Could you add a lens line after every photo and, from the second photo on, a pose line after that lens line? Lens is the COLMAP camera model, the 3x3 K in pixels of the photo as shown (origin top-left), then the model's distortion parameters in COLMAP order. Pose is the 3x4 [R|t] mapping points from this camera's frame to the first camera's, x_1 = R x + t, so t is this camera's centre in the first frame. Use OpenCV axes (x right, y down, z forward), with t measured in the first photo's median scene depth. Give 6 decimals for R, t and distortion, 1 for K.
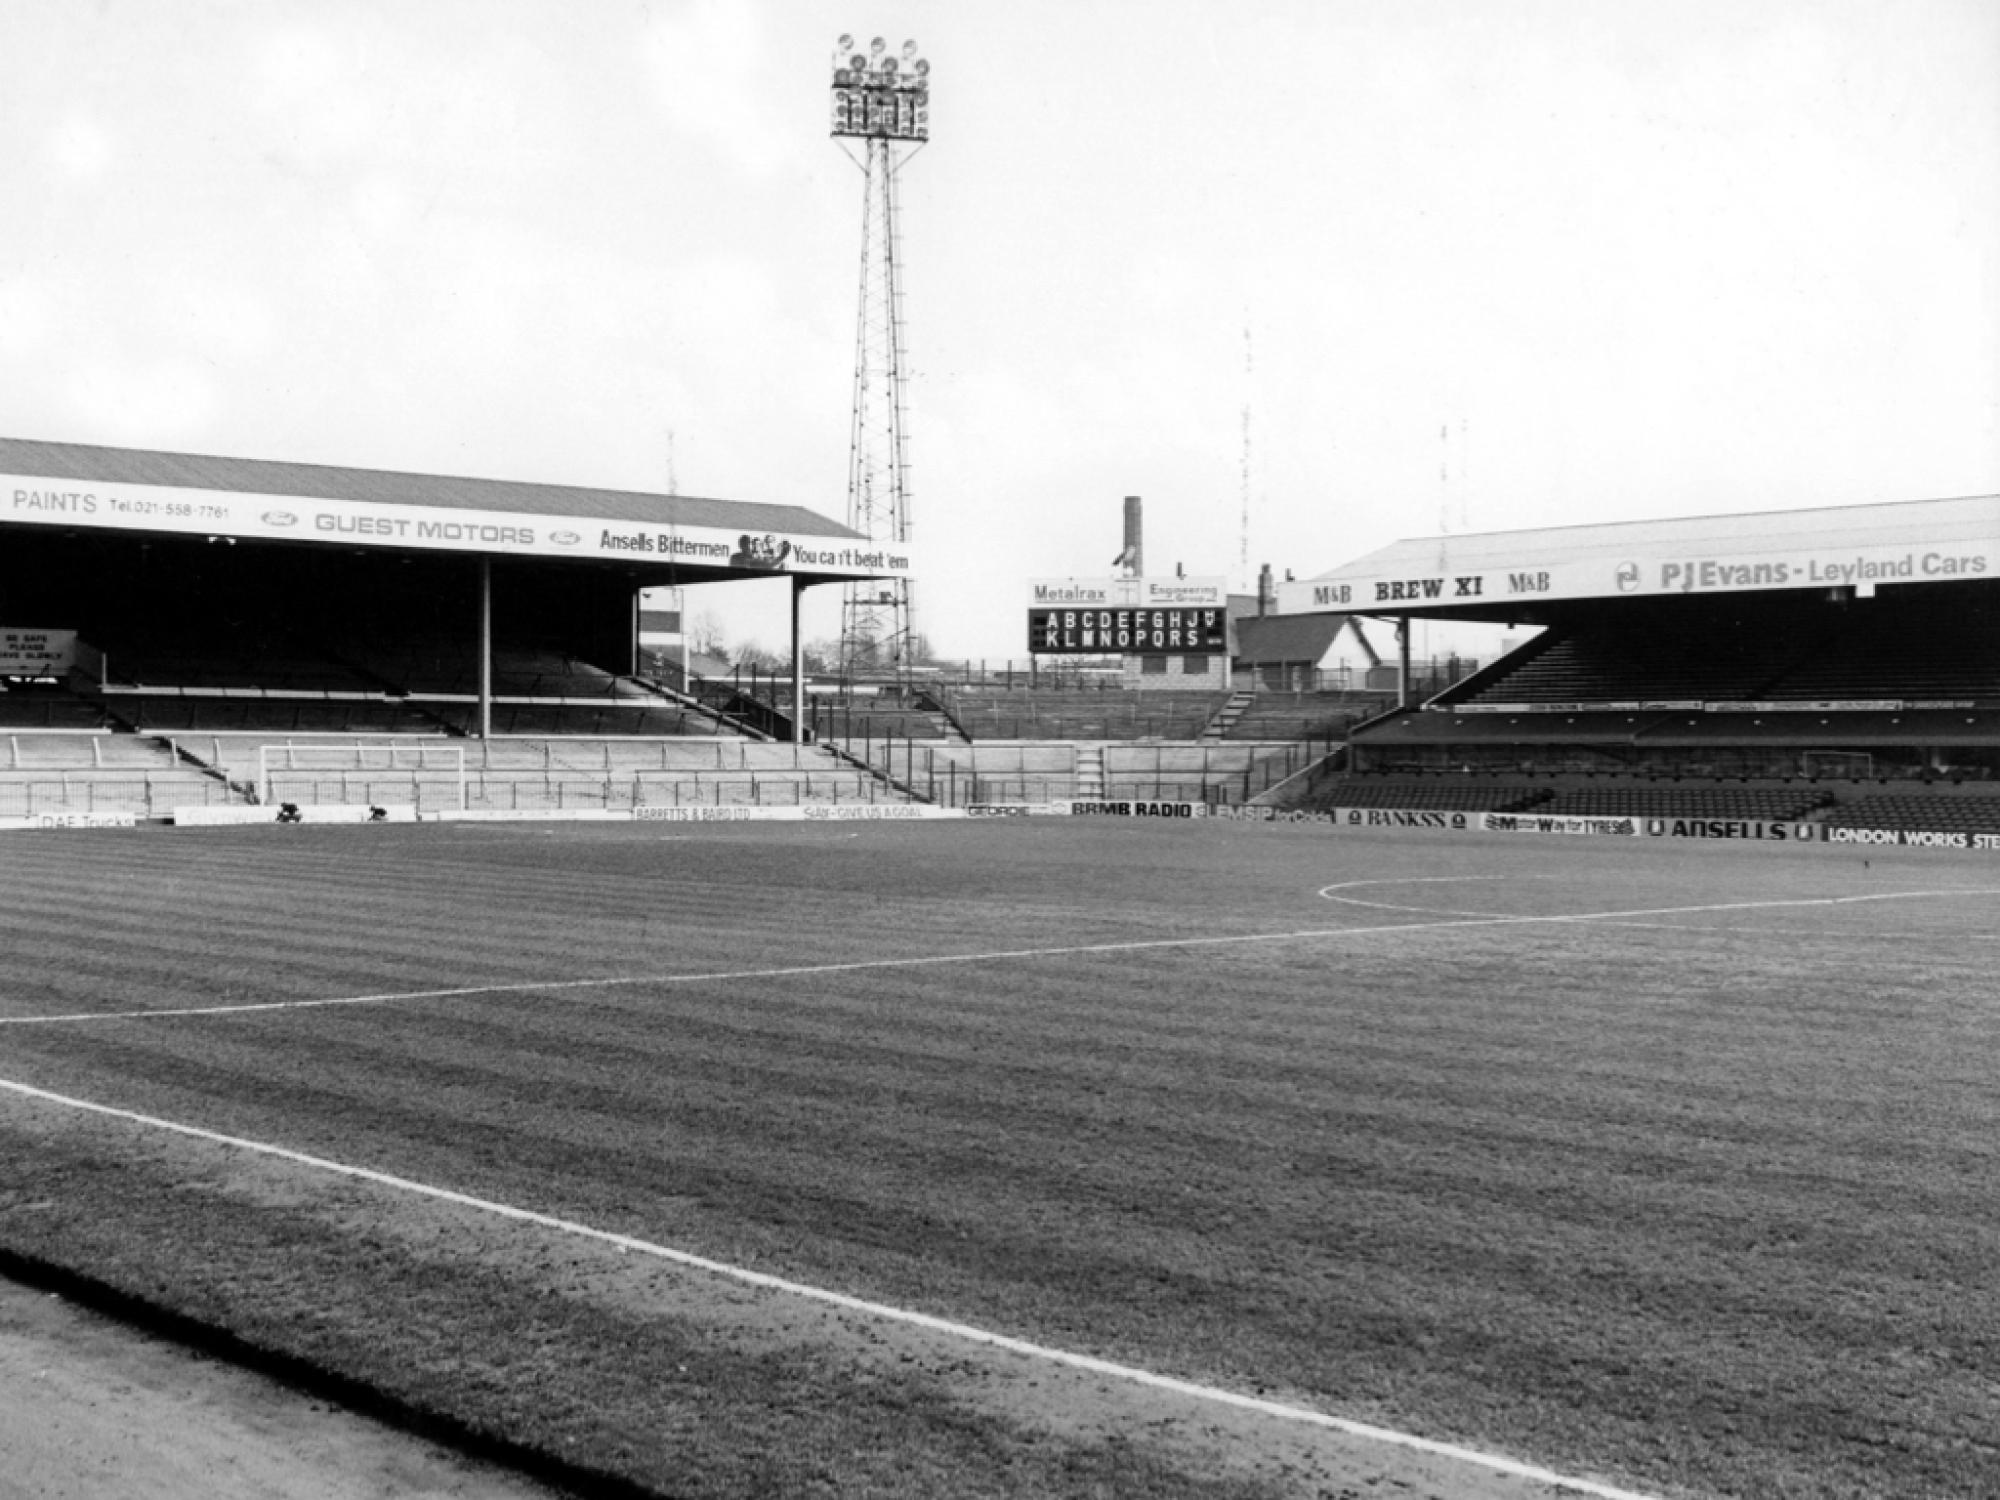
lens RADIAL K [[2614.2, 0, 997.7], [0, 2614.2, 750.7], [0, 0, 1]] dist [0.028611, 0.000000]
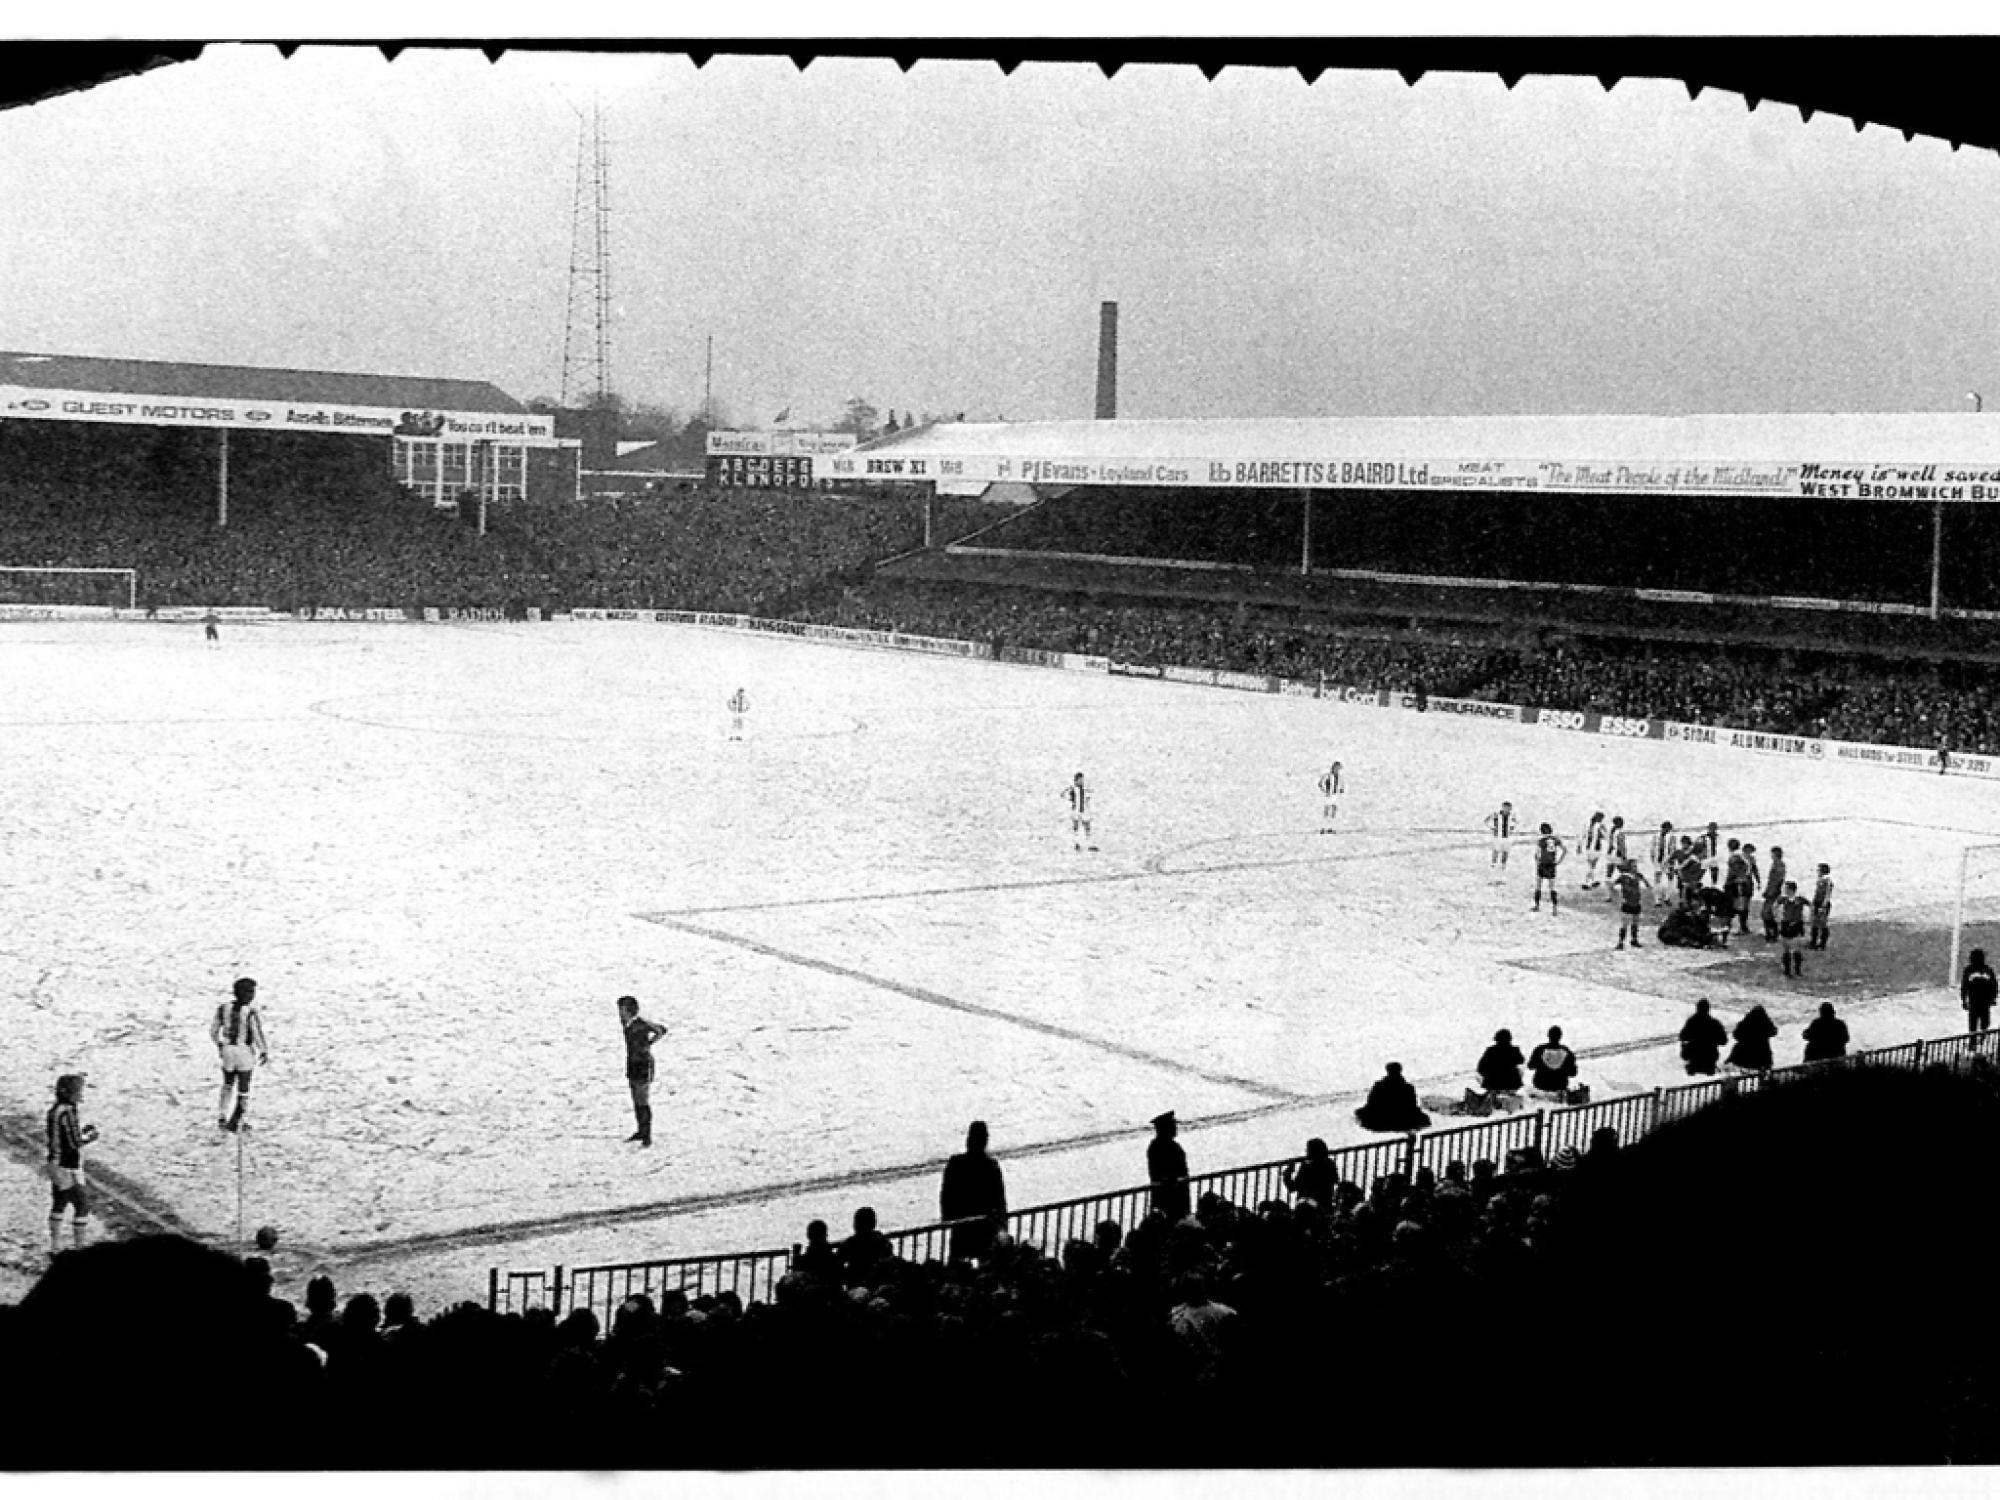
lens RADIAL K [[2614.2, 0, 1002.4], [0, 2614.2, 748.9], [0, 0, 1]] dist [0.028611, 0.000000]
pose [[0.997404, 0.039312, -0.060339, 0.311443], [-0.033567, 0.995060, 0.093429, -0.044953], [0.063714, -0.091161, 0.993796, -0.382587]]
